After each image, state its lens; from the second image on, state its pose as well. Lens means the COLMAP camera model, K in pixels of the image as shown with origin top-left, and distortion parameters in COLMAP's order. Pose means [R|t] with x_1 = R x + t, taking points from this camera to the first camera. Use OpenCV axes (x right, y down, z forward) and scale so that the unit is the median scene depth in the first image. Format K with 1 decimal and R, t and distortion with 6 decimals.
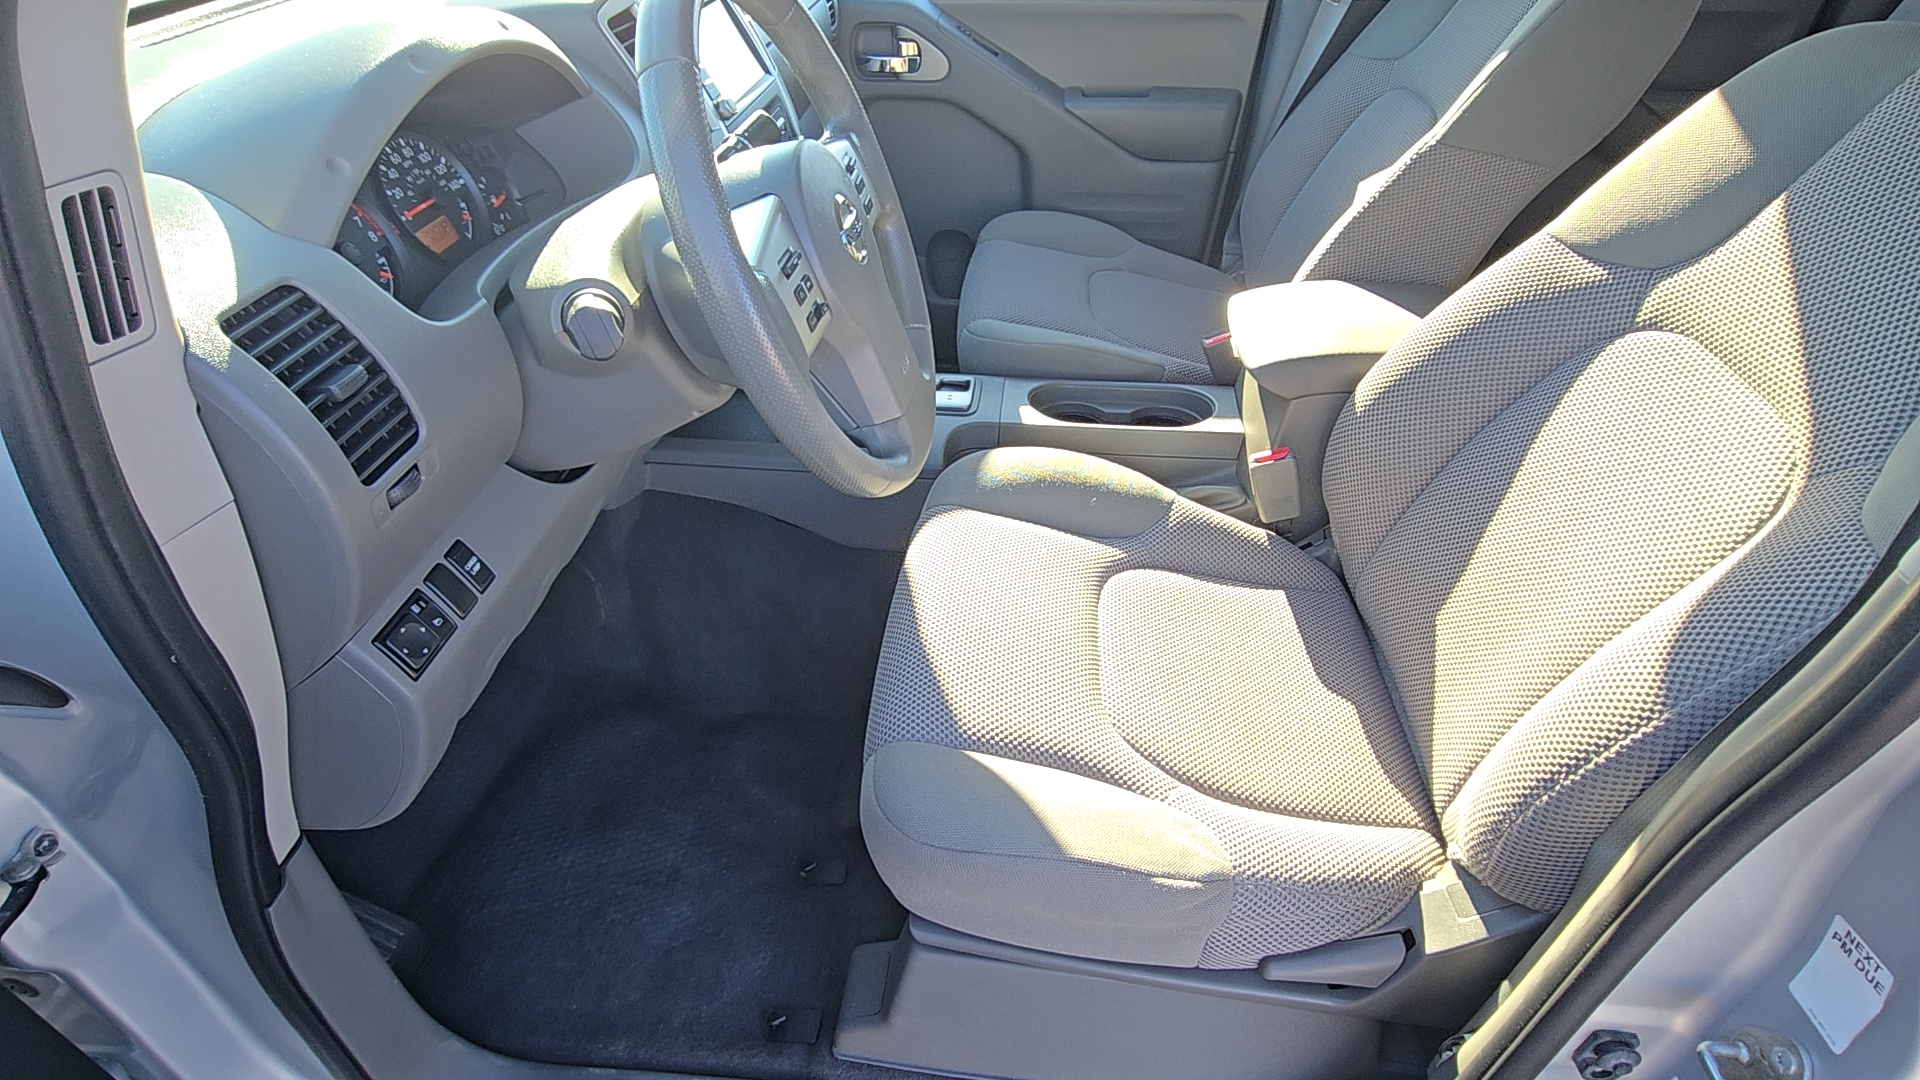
lens RADIAL K [[974.3, 0, 967.9], [0, 974.3, 545.5], [0, 0, 1]] dist [-0.001069, 0.000112]
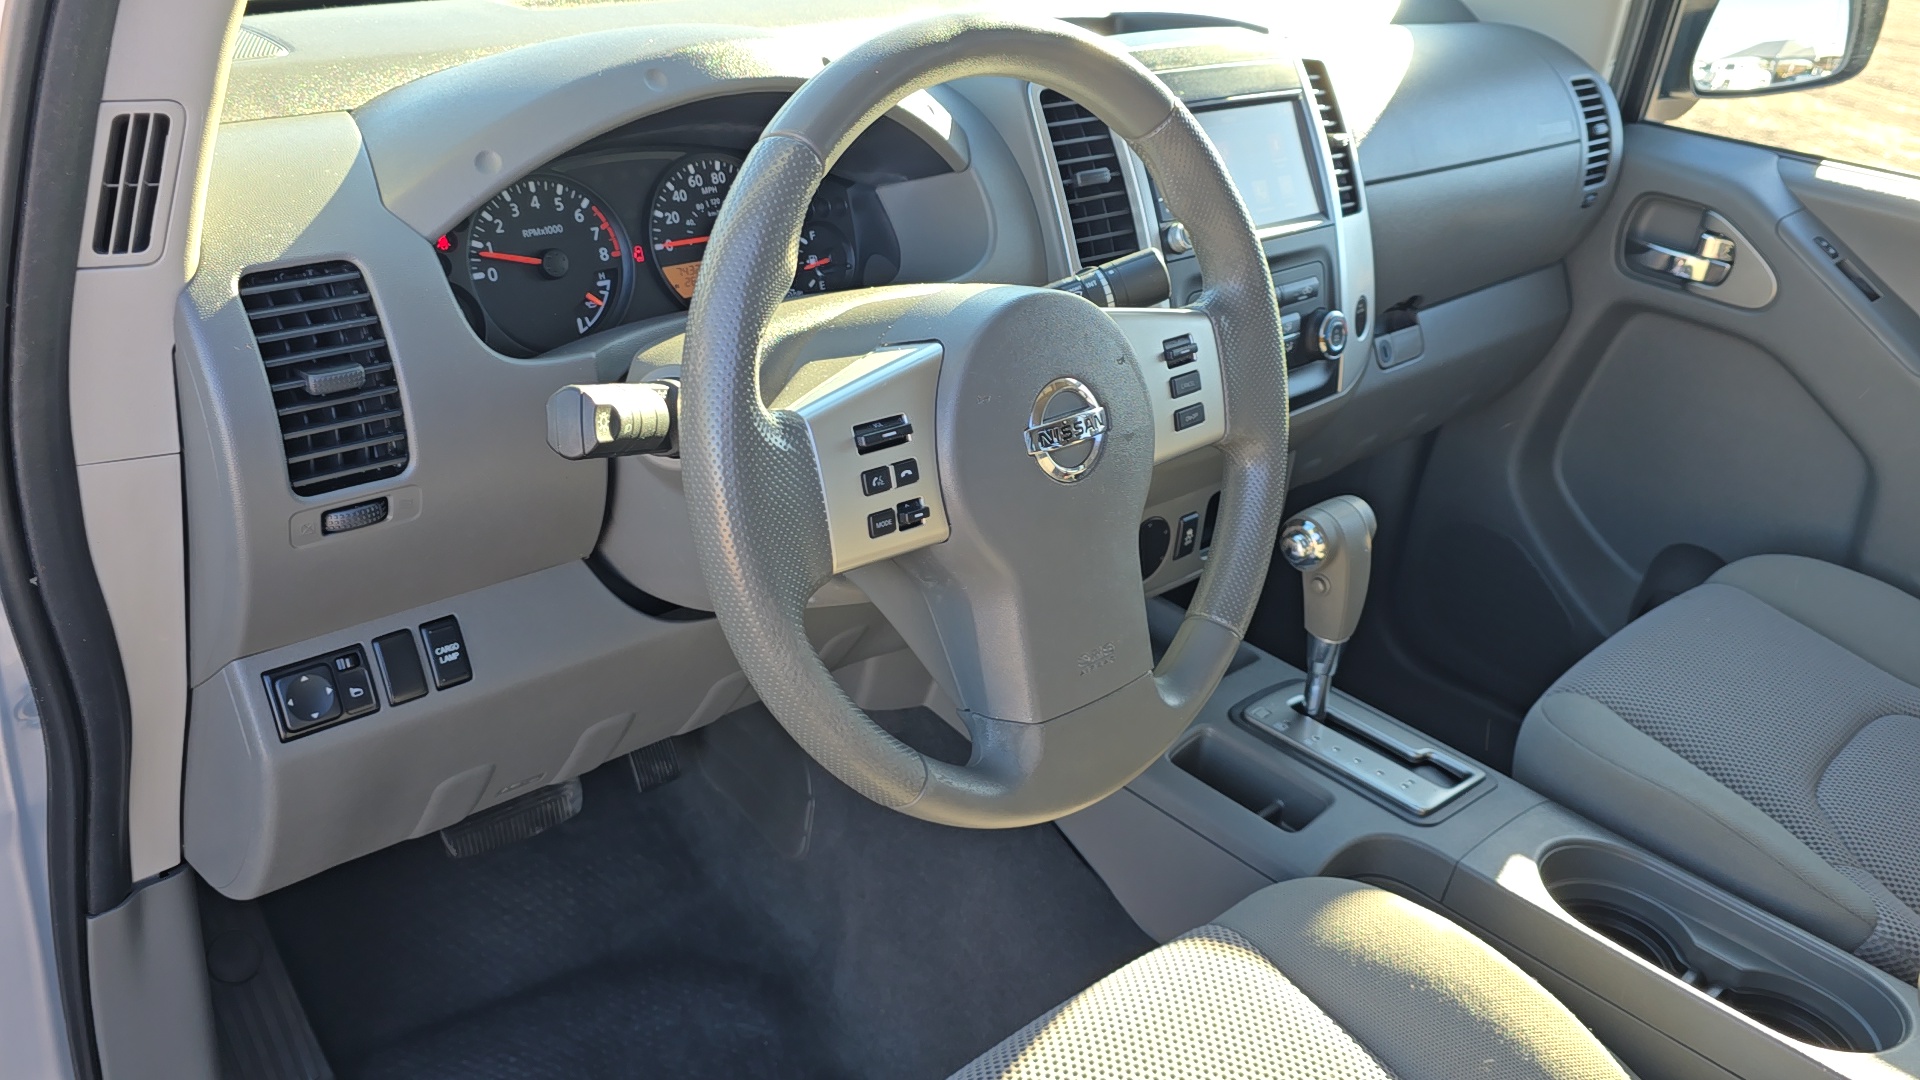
lens RADIAL K [[1589.3, 0, 960.0], [0, 1589.3, 540.0], [0, 0, 1]] dist [-0.016628, 0.001428]
pose [[0.755131, 0.354435, -0.551501, 0.488739], [-0.470536, 0.878792, -0.079495, -0.157650], [0.456479, 0.319530, 0.830378, 0.117351]]
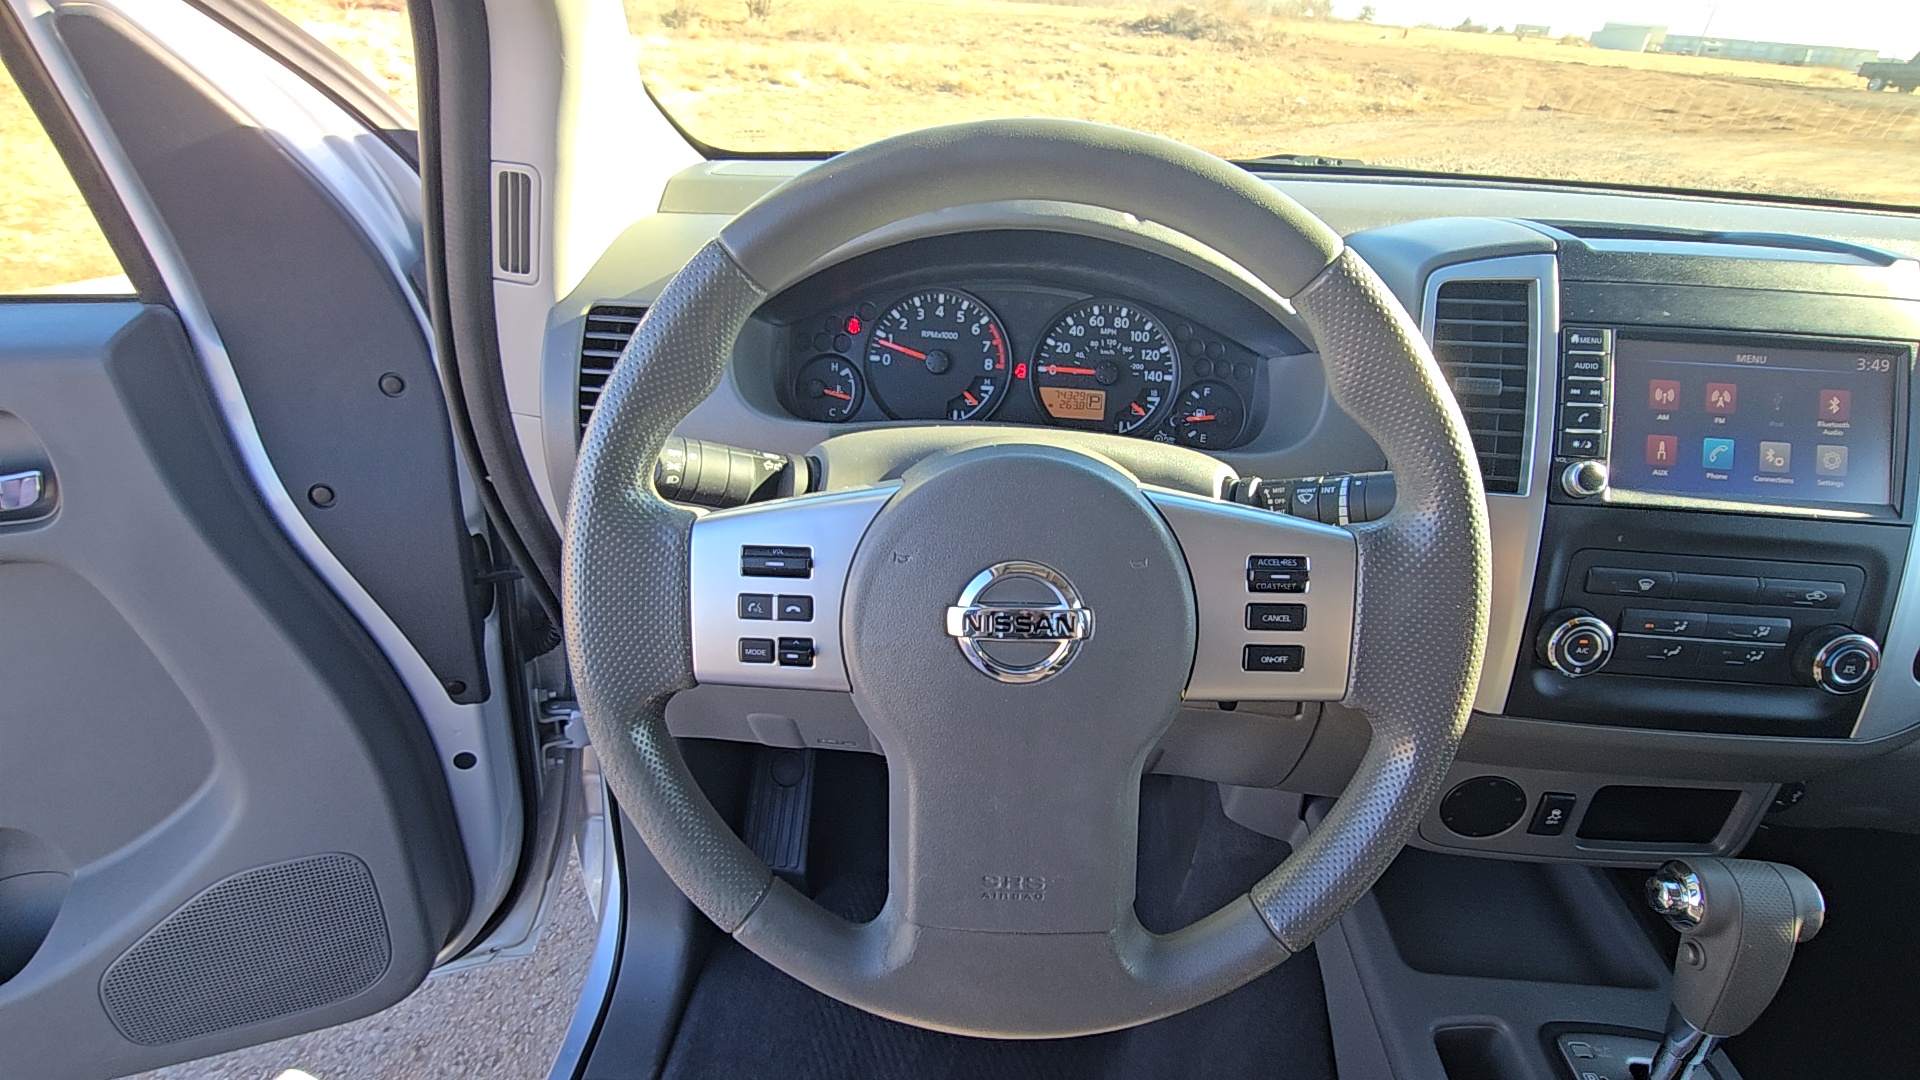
lens RADIAL K [[969.4, 0, 957.1], [0, 969.4, 527.8], [0, 0, 1]] dist [0.000533, -0.000458]
pose [[0.061020, 0.471650, -0.879672, 0.364358], [-0.658178, 0.681573, 0.319781, -0.556795], [0.750385, 0.559468, 0.352019, 0.811273]]
